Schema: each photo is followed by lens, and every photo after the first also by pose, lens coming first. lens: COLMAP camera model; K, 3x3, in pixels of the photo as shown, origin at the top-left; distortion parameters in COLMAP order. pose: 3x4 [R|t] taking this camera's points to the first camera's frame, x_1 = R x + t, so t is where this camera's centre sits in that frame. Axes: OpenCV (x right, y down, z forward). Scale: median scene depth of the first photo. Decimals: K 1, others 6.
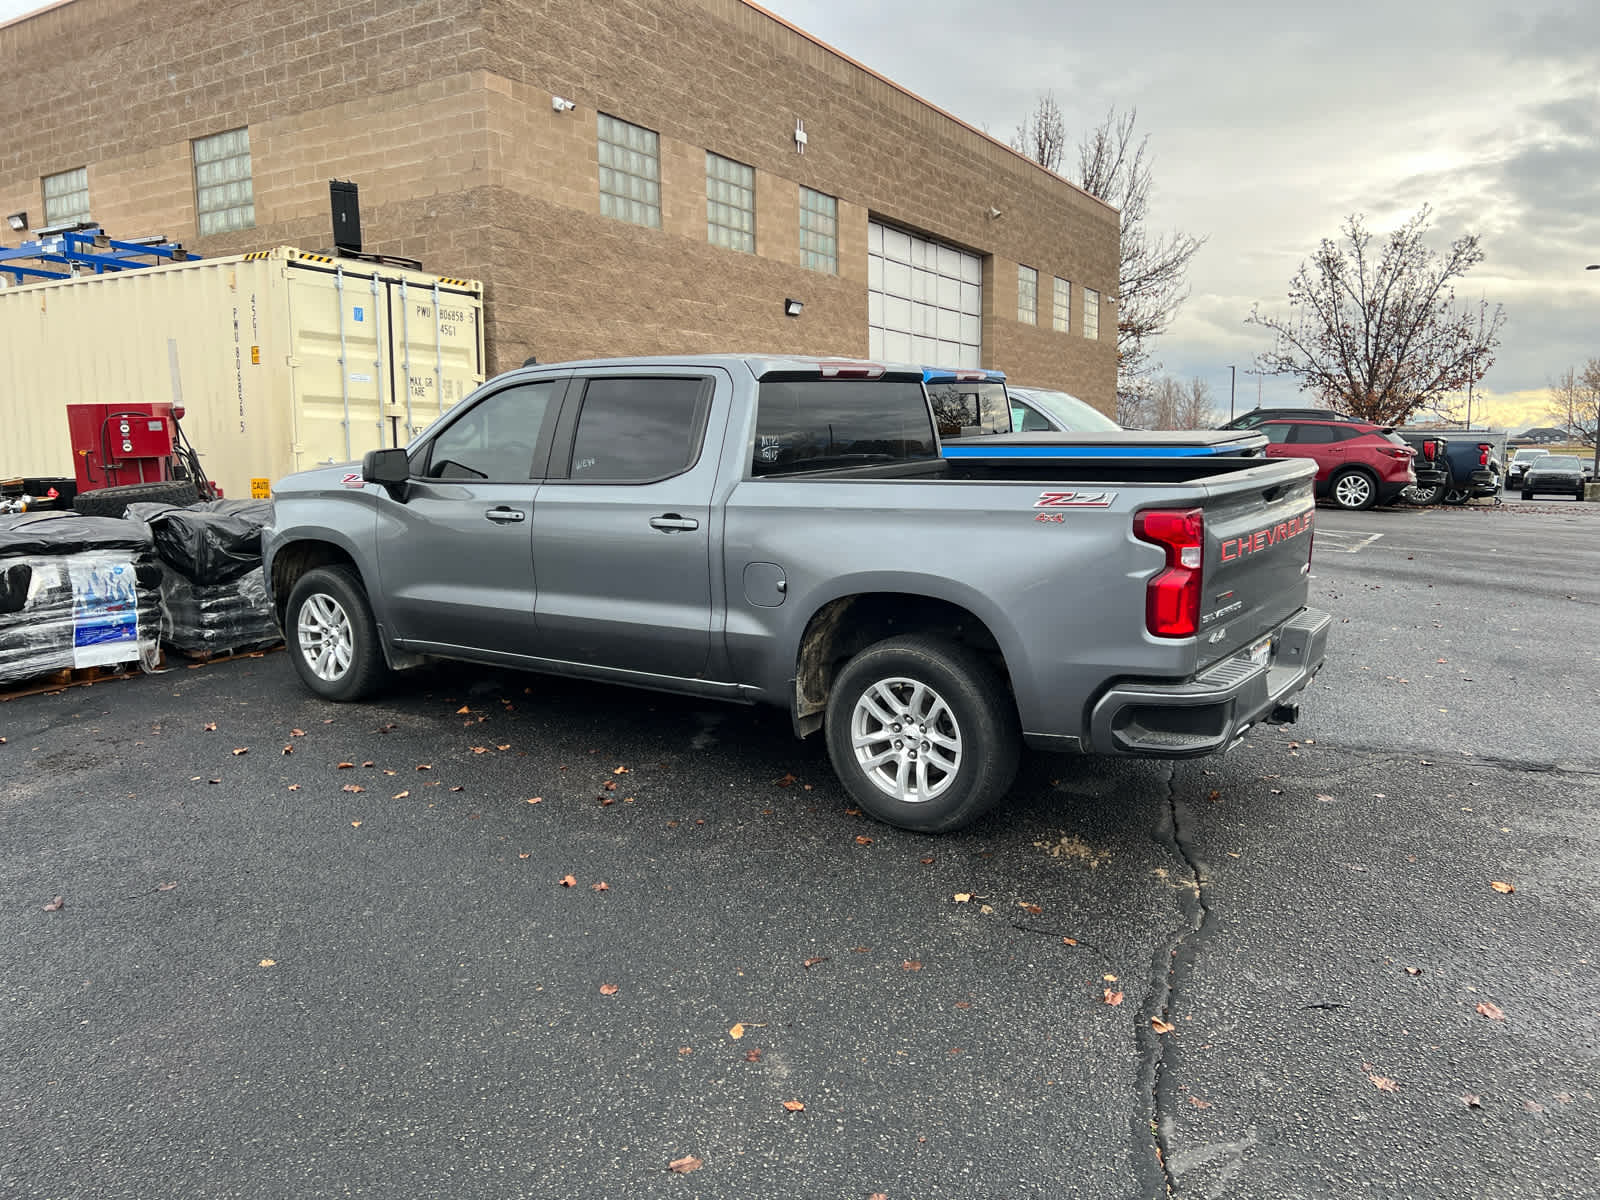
lens RADIAL K [[1217.2, 0, 794.8], [0, 1217.2, 614.1], [0, 0, 1]] dist [0.066910, -0.068350]
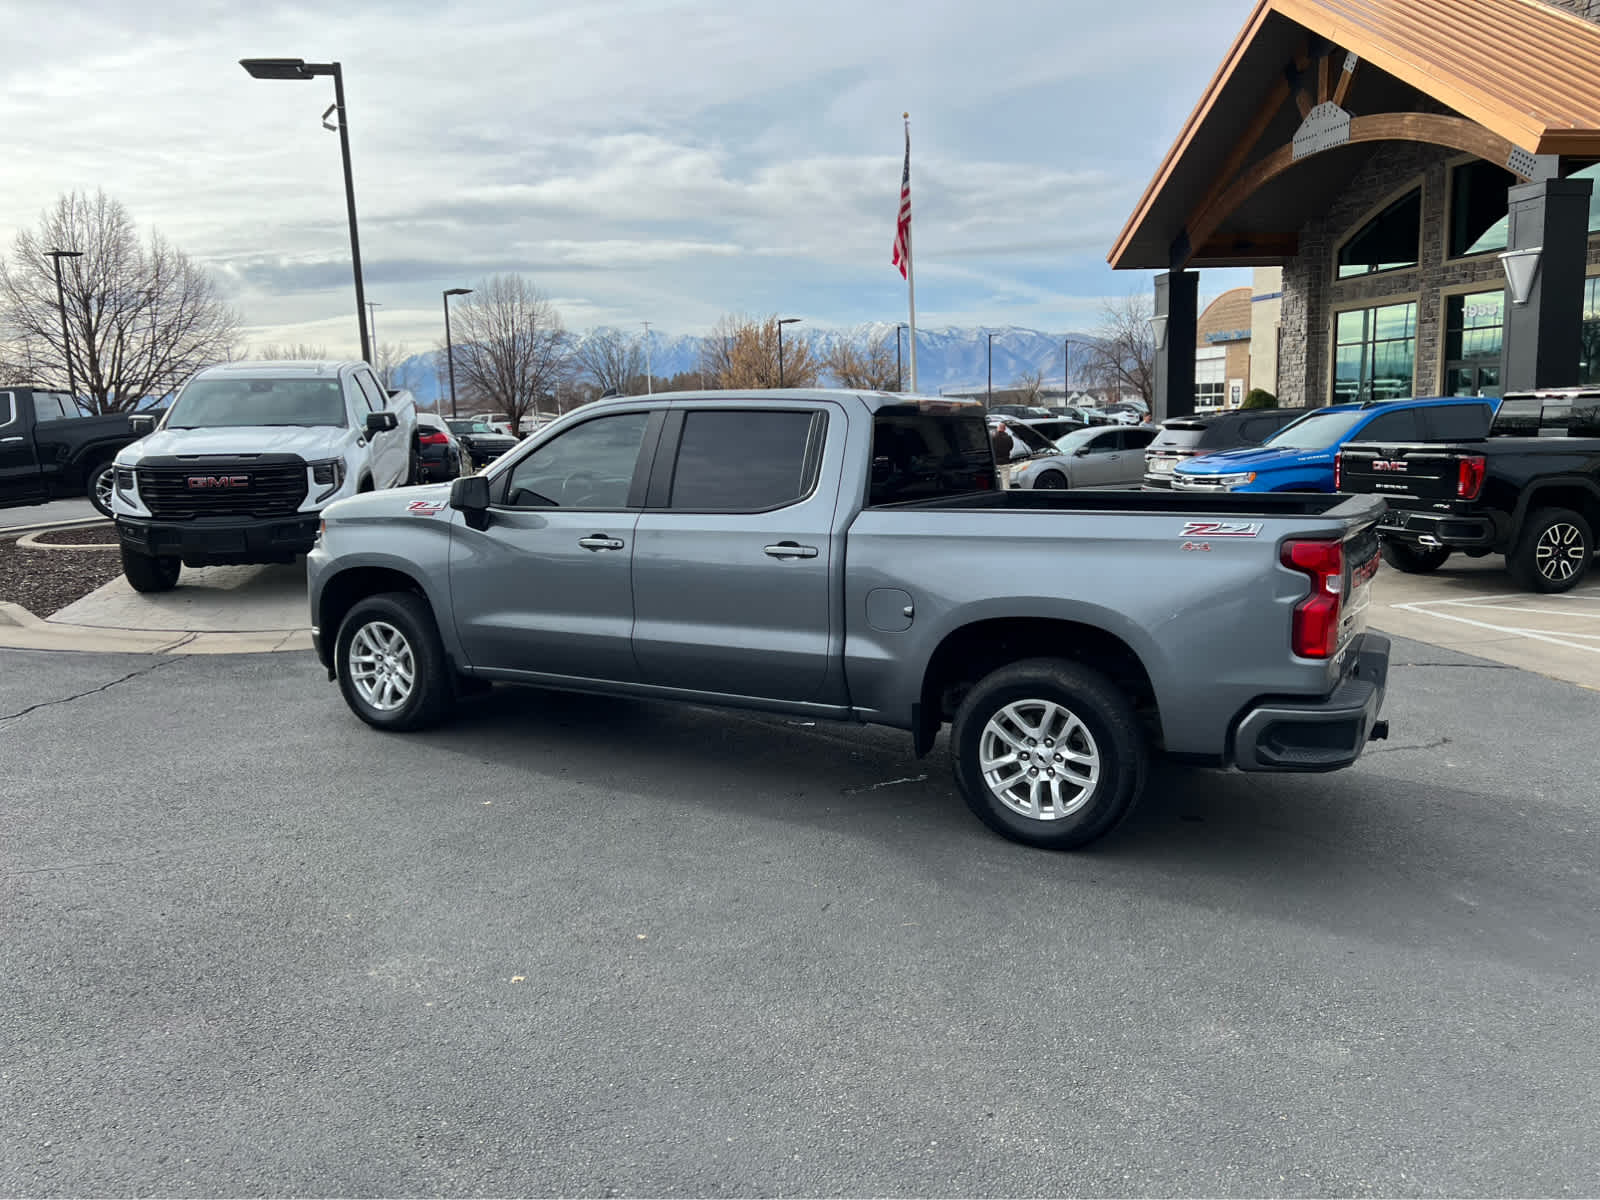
lens RADIAL K [[1217.2, 0, 786.5], [0, 1217.2, 601.4], [0, 0, 1]] dist [0.066910, -0.068350]
pose [[0.994241, -0.006460, 0.106973, -0.188866], [0.009252, 0.999629, -0.025628, -0.004978], [-0.106768, 0.026470, 0.993932, -0.019383]]
